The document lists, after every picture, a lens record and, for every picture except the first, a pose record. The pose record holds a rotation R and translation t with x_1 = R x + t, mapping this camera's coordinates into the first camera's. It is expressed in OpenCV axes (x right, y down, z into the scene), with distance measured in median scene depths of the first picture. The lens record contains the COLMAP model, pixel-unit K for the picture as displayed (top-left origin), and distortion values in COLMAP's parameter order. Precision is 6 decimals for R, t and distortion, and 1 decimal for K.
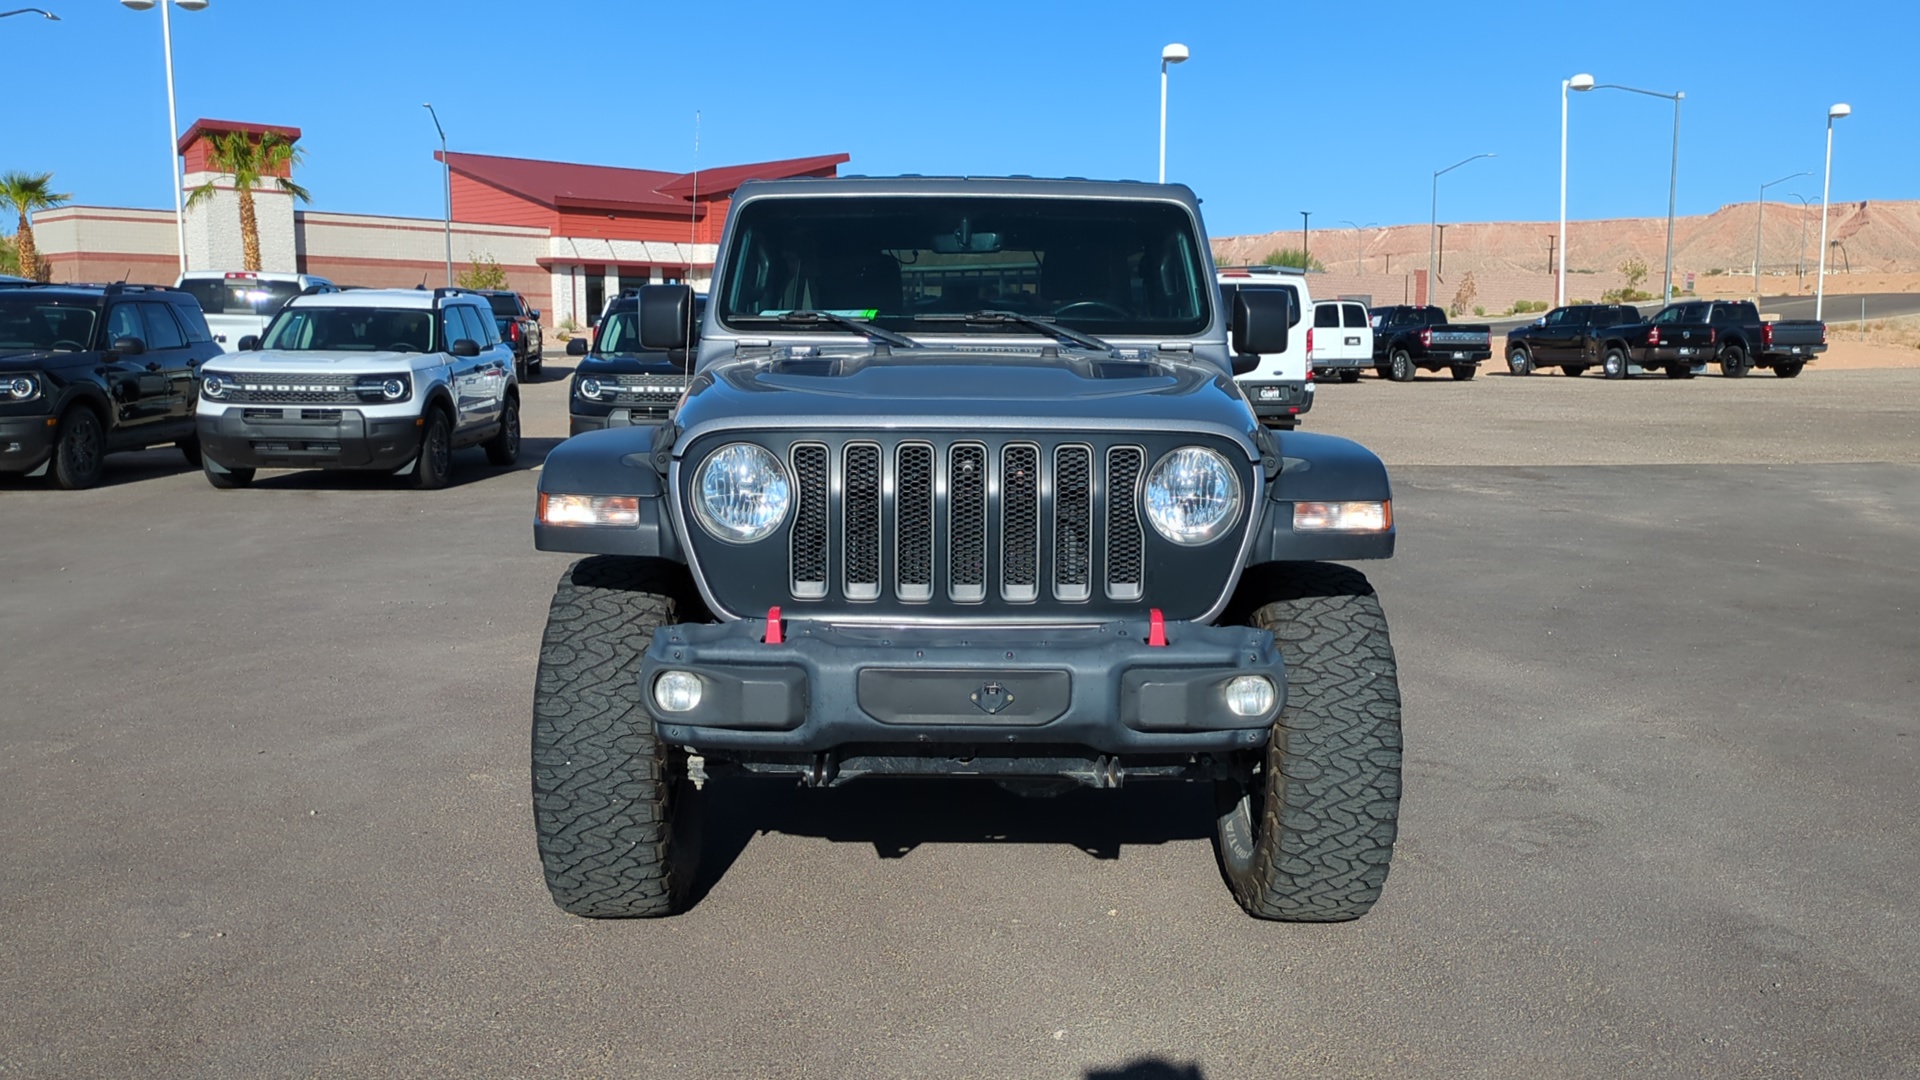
lens RADIAL K [[1647.3, 0, 961.3], [0, 1647.3, 529.8], [0, 0, 1]] dist [0.065115, -0.086264]
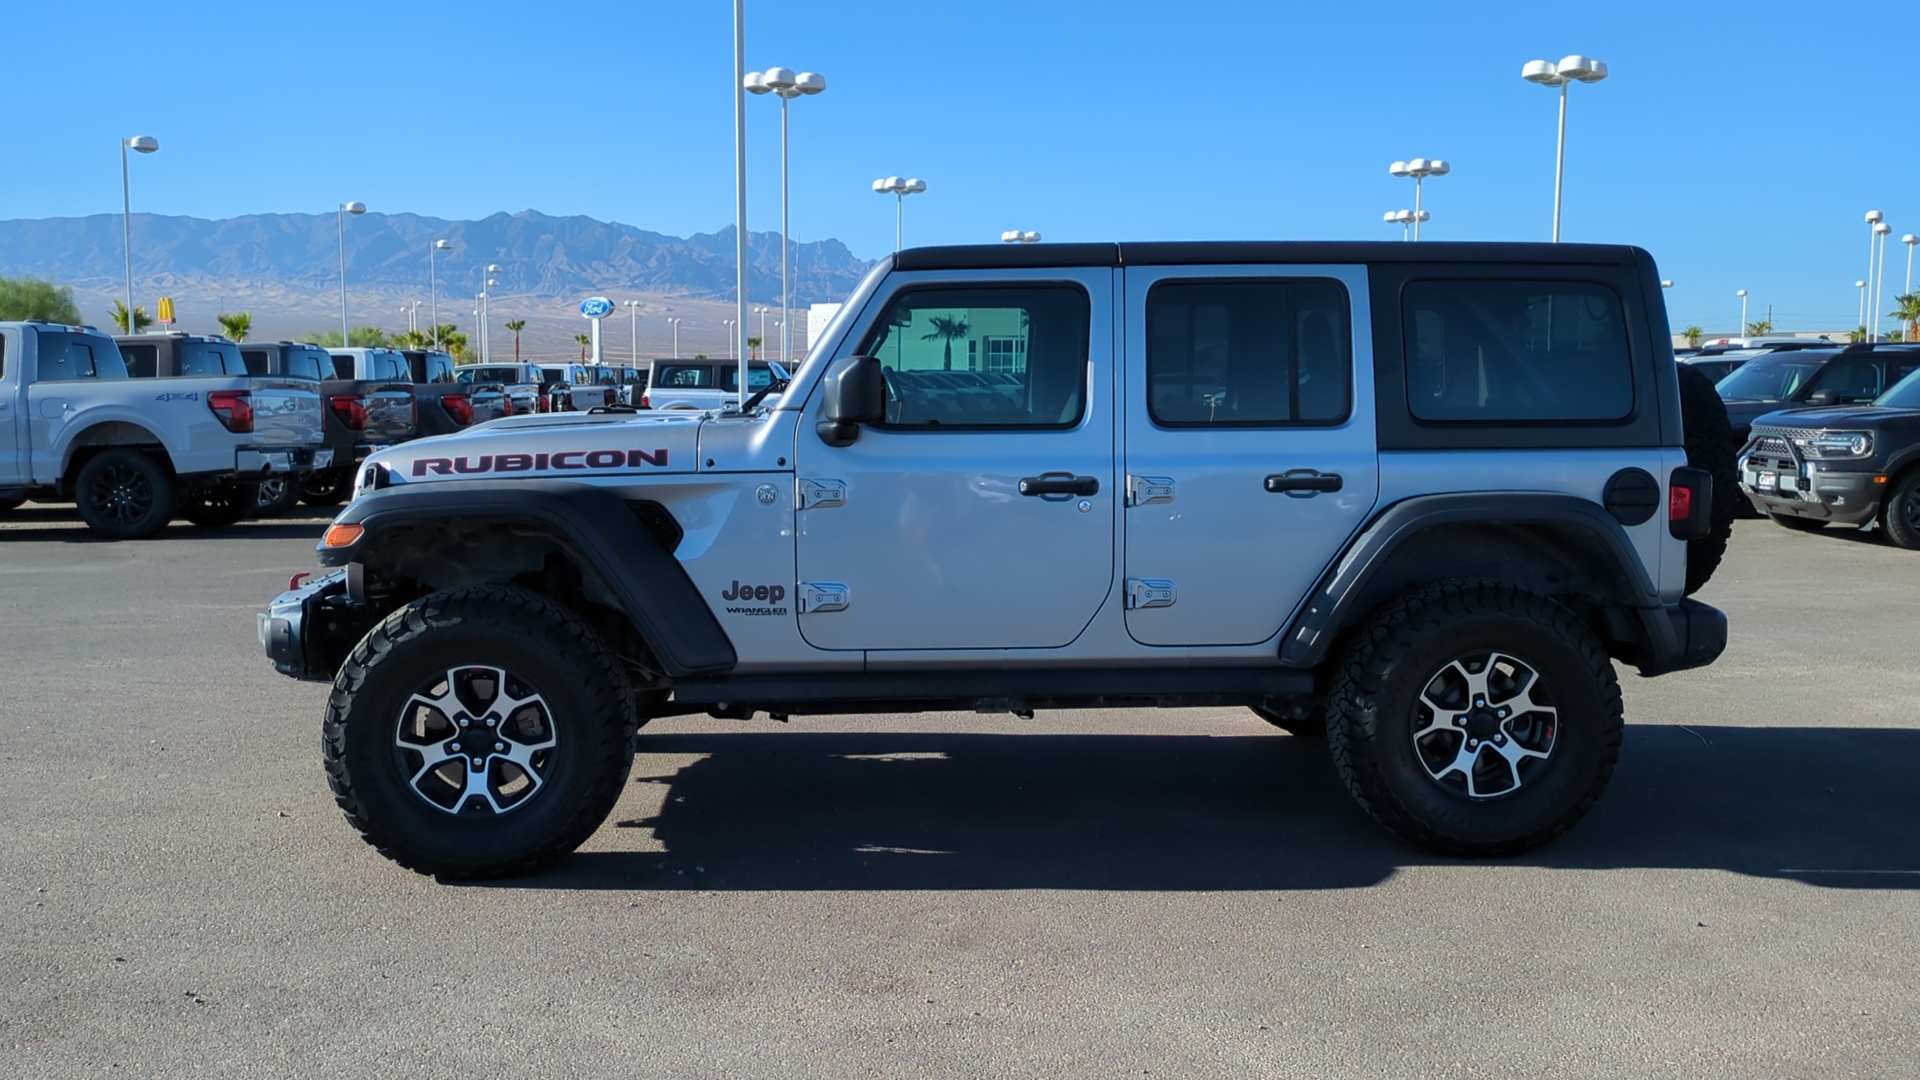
lens RADIAL K [[1647.3, 0, 983.9], [0, 1647.3, 532.8], [0, 0, 1]] dist [0.065115, -0.086264]
pose [[0.060520, 0.092794, -0.993844, 0.112629], [-0.123822, 0.988677, 0.084771, -0.013188], [0.990457, 0.117930, 0.071324, 0.100159]]
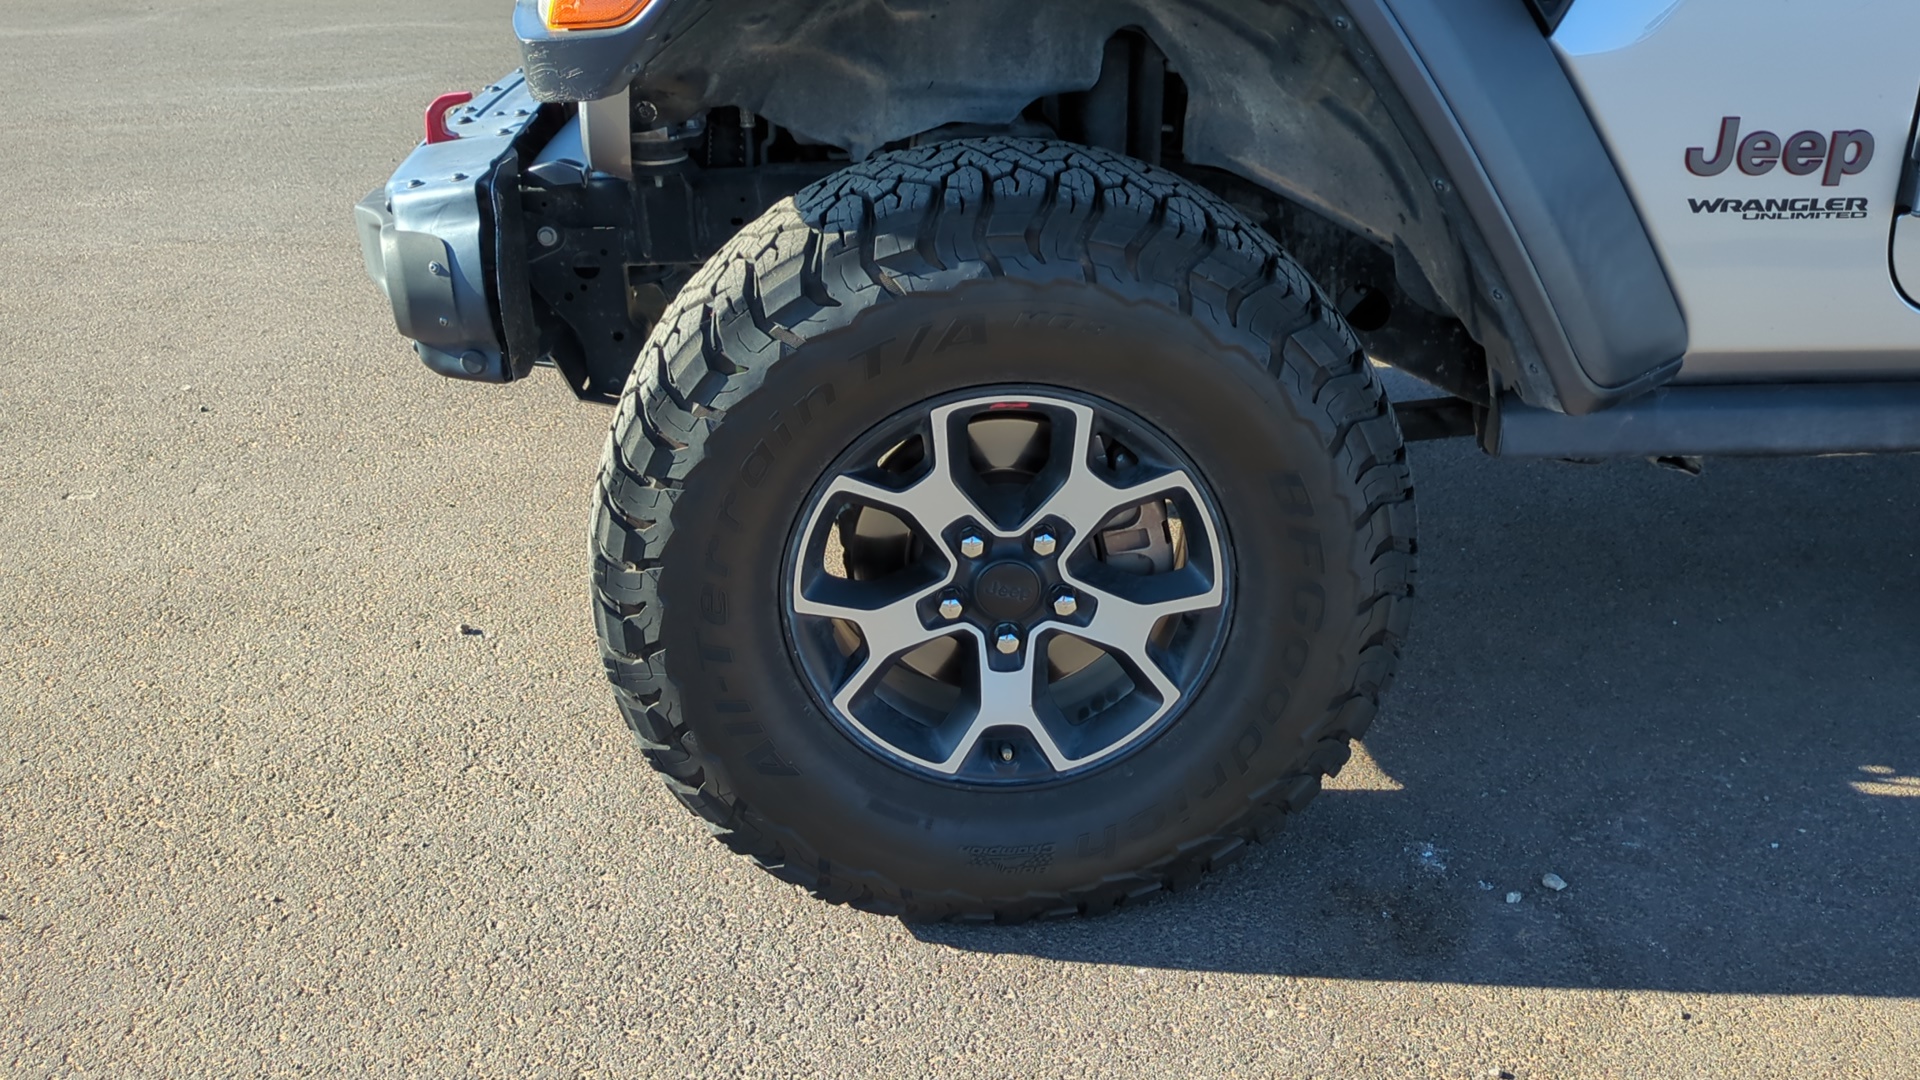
lens RADIAL K [[1647.3, 0, 968.3], [0, 1647.3, 537.6], [0, 0, 1]] dist [0.065115, -0.086264]
pose [[0.010623, 0.413633, -0.910382, 0.048270], [-0.104679, 0.905891, 0.410371, -0.004693], [0.994449, 0.090939, 0.052922, 0.076946]]
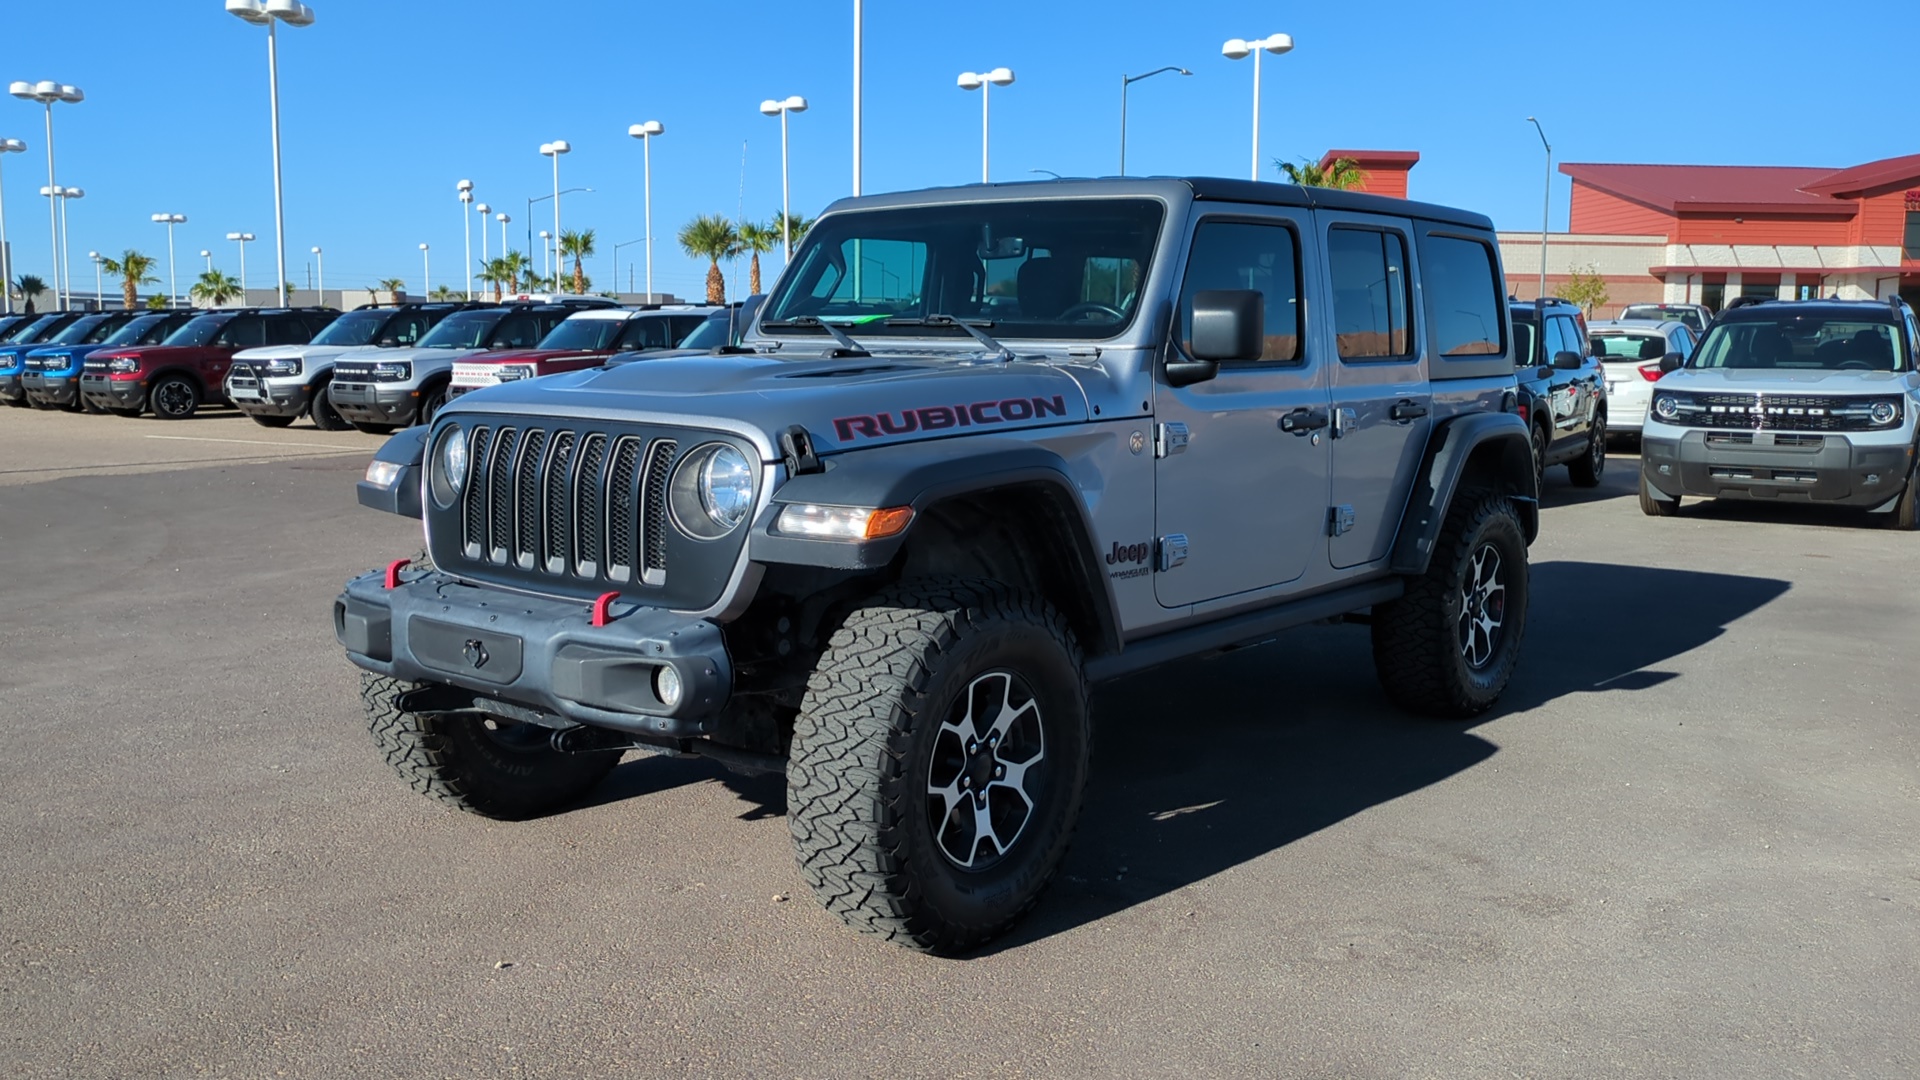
lens RADIAL K [[1647.3, 0, 988.3], [0, 1647.3, 527.2], [0, 0, 1]] dist [0.065115, -0.086264]
pose [[0.778045, 0.073172, -0.623933, 0.063788], [-0.079310, 0.996688, 0.017988, -0.002092], [0.623183, 0.035488, 0.781271, 0.021139]]
